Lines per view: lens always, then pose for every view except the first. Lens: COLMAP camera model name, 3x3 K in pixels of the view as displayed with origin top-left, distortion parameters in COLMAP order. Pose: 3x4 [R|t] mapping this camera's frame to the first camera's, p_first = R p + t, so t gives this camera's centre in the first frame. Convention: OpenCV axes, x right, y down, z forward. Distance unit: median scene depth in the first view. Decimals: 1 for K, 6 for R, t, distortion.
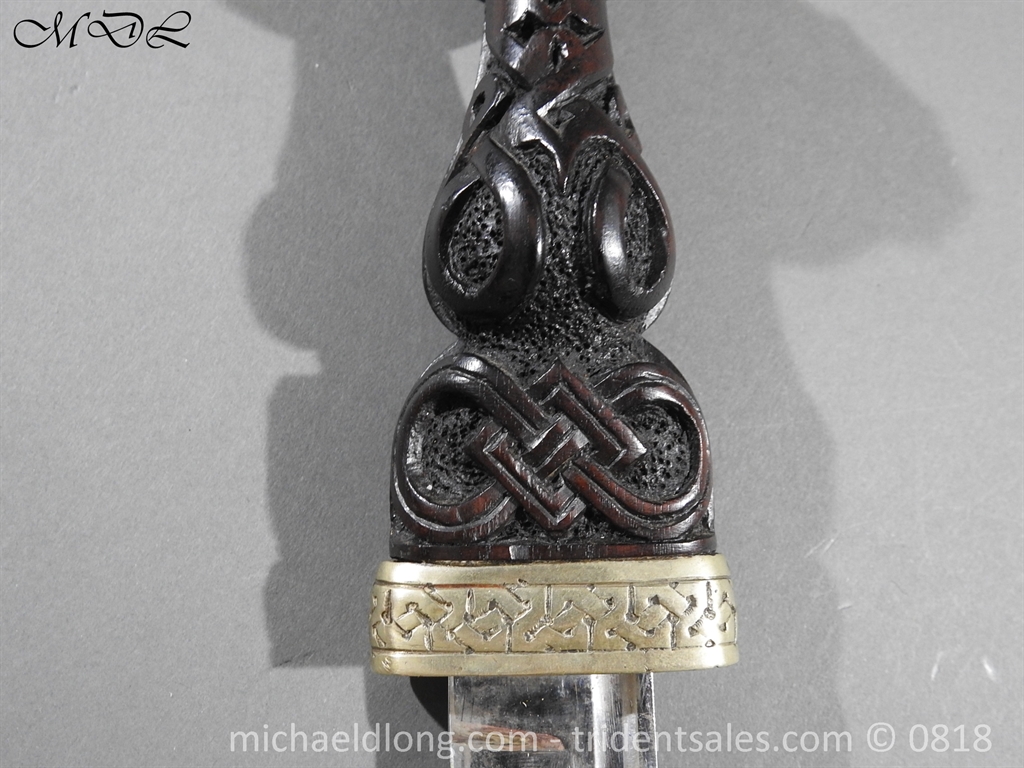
lens RADIAL K [[1051.5, 0, 511.3], [0, 1051.5, 385.1], [0, 0, 1]] dist [-0.037661, 0.000000]
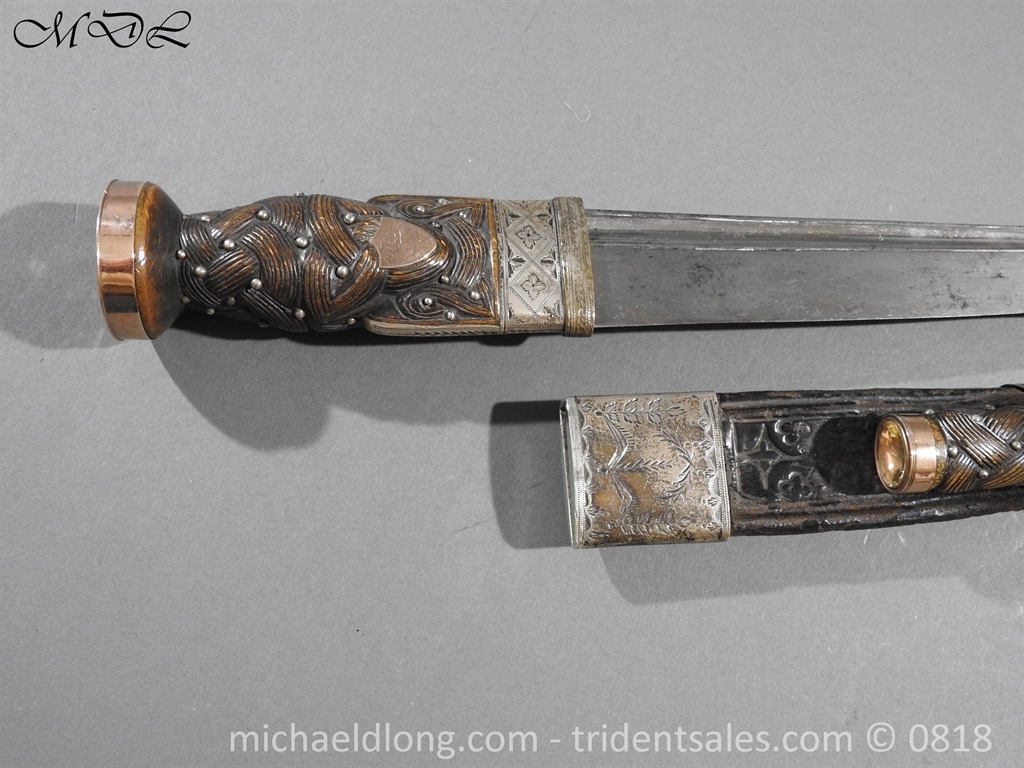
lens RADIAL K [[1051.5, 0, 514.5], [0, 1051.5, 381.7], [0, 0, 1]] dist [-0.037661, 0.000000]
pose [[0.997720, -0.011298, -0.066541, -0.018191], [0.012812, 0.999668, 0.022370, -0.007474], [0.066267, -0.023172, 0.997533, -0.609604]]
